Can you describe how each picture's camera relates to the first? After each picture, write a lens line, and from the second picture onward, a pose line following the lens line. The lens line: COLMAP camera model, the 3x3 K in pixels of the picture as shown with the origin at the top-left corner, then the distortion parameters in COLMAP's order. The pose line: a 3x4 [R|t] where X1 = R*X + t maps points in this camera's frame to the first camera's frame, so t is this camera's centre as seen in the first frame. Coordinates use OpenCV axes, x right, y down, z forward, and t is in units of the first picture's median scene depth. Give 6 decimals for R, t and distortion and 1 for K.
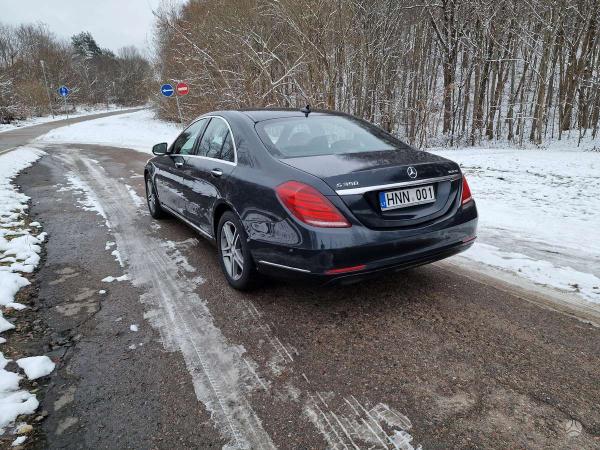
lens RADIAL K [[395.0, 0, 298.7], [0, 395.0, 222.4], [0, 0, 1]] dist [0.094580, -0.068650]
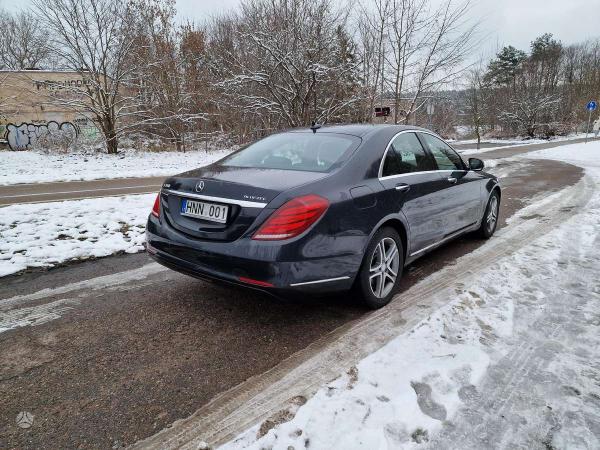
lens RADIAL K [[395.0, 0, 298.7], [0, 395.0, 222.4], [0, 0, 1]] dist [0.094580, -0.068650]
pose [[0.332670, 0.217694, -0.917573, 1.320124], [-0.250729, 0.958389, 0.136475, -0.237568], [0.909102, 0.184661, 0.373409, 0.846669]]
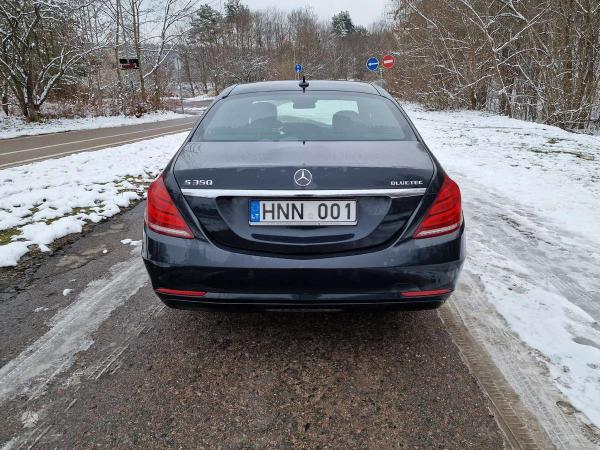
lens RADIAL K [[395.0, 0, 298.7], [0, 395.0, 222.4], [0, 0, 1]] dist [0.094580, -0.068650]
pose [[0.847109, 0.176859, -0.501127, 0.619237], [-0.146946, 0.984184, 0.098942, -0.113674], [0.510700, -0.010176, 0.859699, 0.404782]]
